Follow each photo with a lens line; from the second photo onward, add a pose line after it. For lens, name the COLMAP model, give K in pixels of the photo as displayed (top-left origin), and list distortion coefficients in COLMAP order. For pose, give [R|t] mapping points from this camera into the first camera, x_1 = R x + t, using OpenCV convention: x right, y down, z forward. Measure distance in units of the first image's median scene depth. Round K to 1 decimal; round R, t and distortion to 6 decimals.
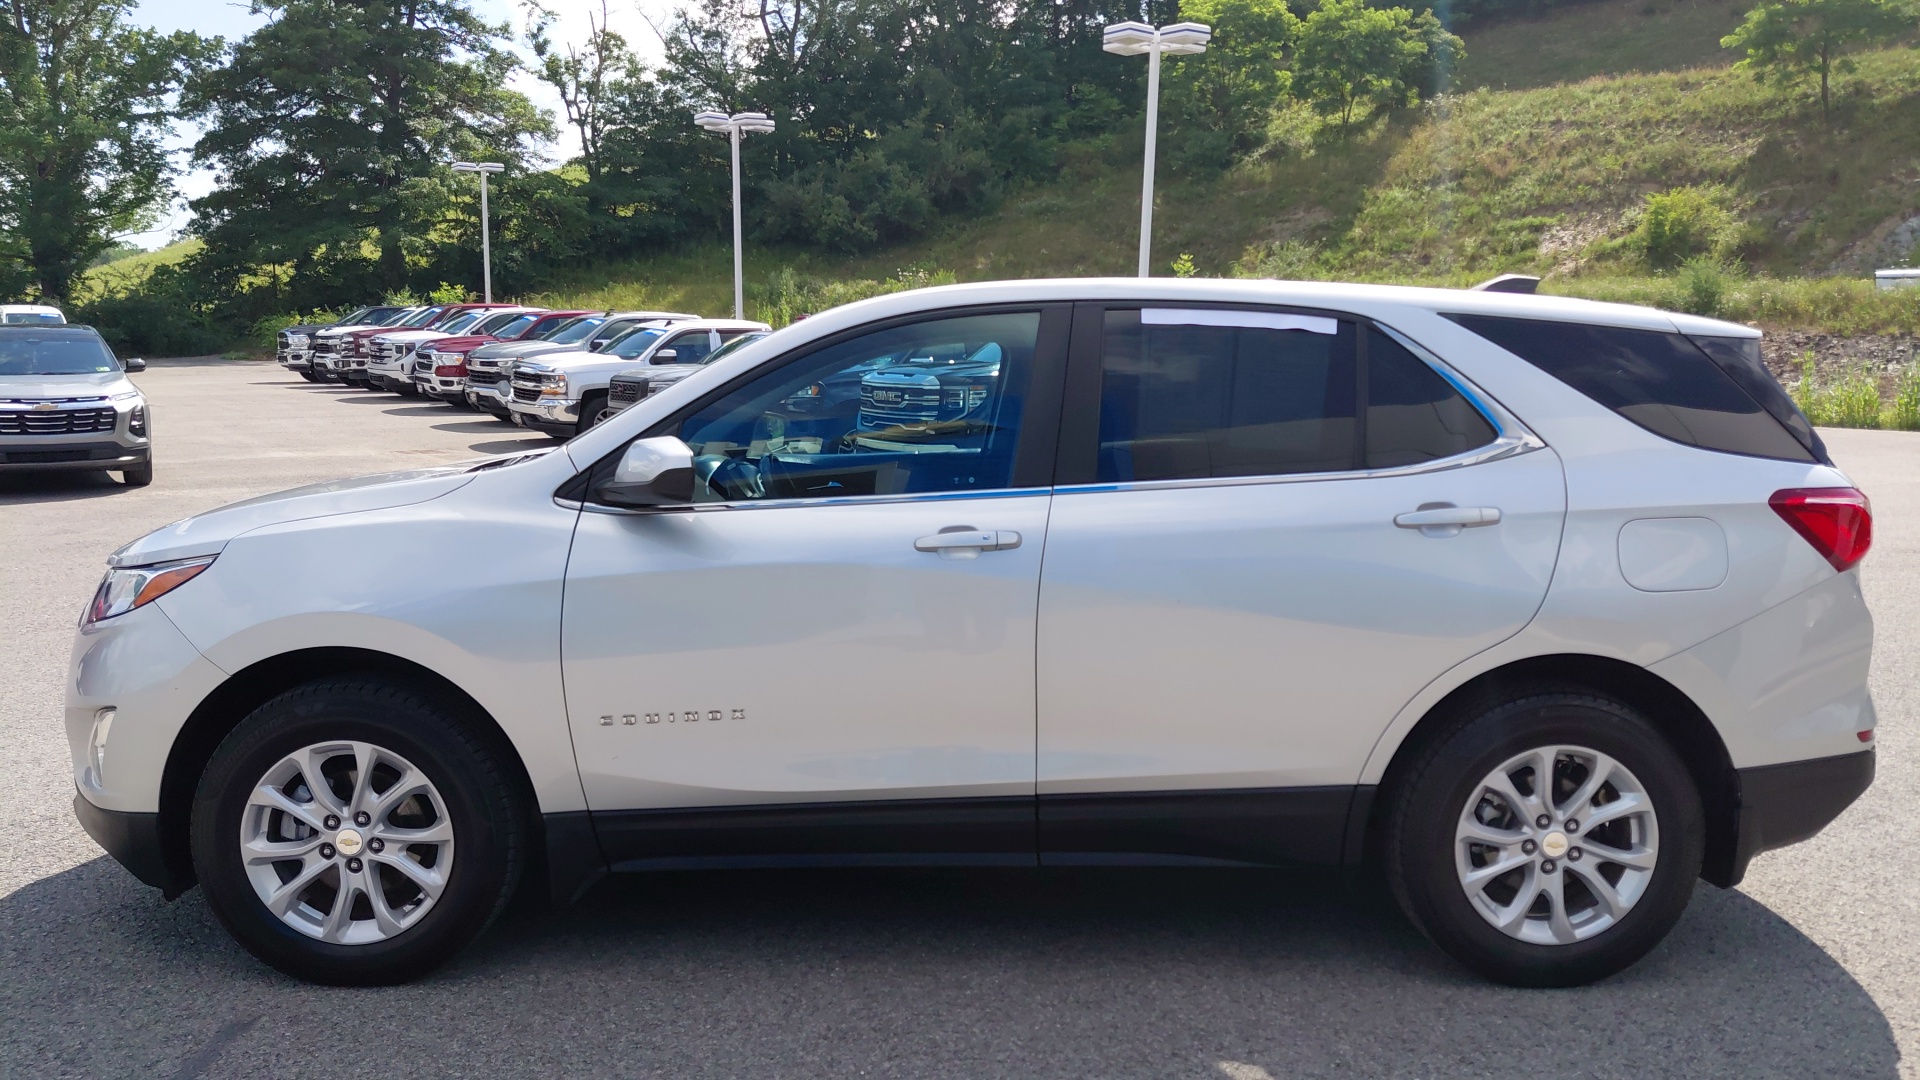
lens RADIAL K [[1407.1, 0, 951.6], [0, 1407.1, 530.8], [0, 0, 1]] dist [0.050293, -0.078820]
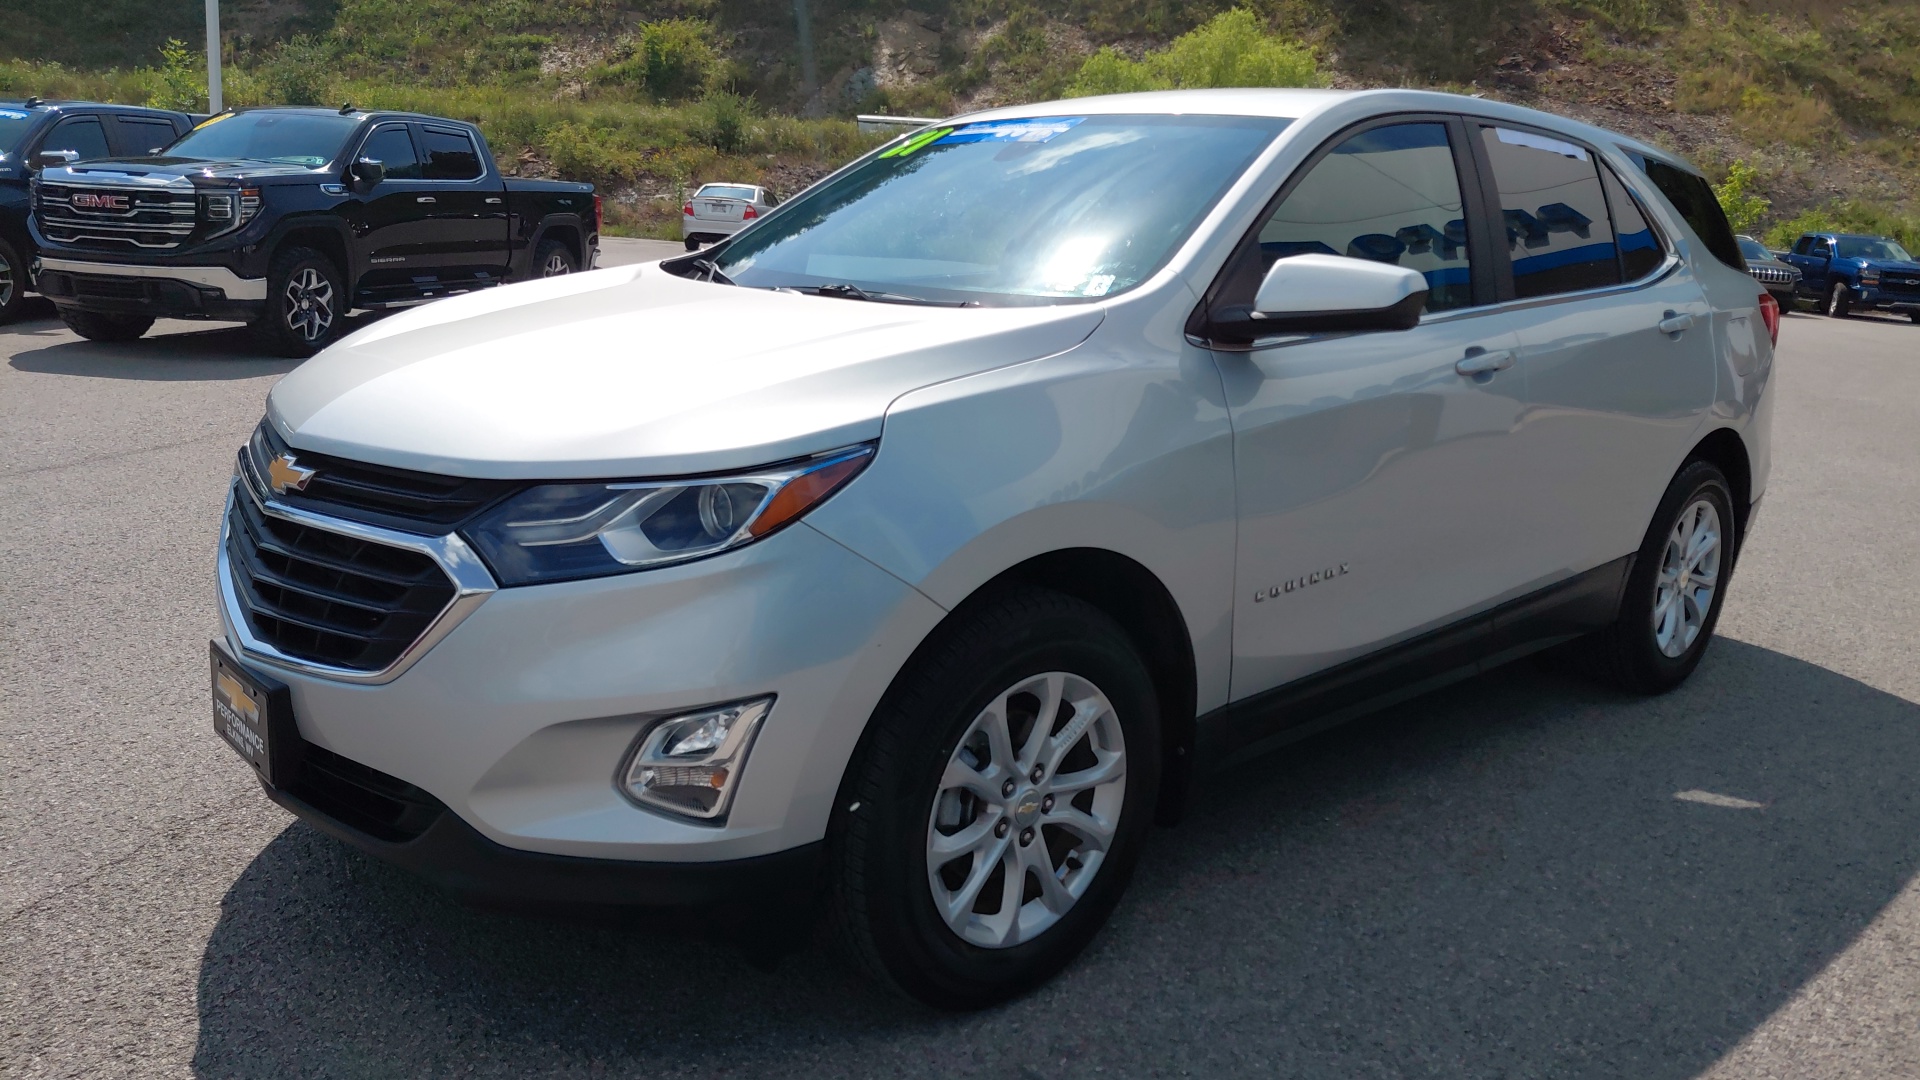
lens RADIAL K [[1407.1, 0, 976.1], [0, 1407.1, 538.8], [0, 0, 1]] dist [0.050293, -0.078820]
pose [[0.769930, -0.123702, 0.626023, -0.816020], [0.042243, 0.988759, 0.143426, -0.026004], [-0.636728, -0.083983, 0.766501, 0.418963]]
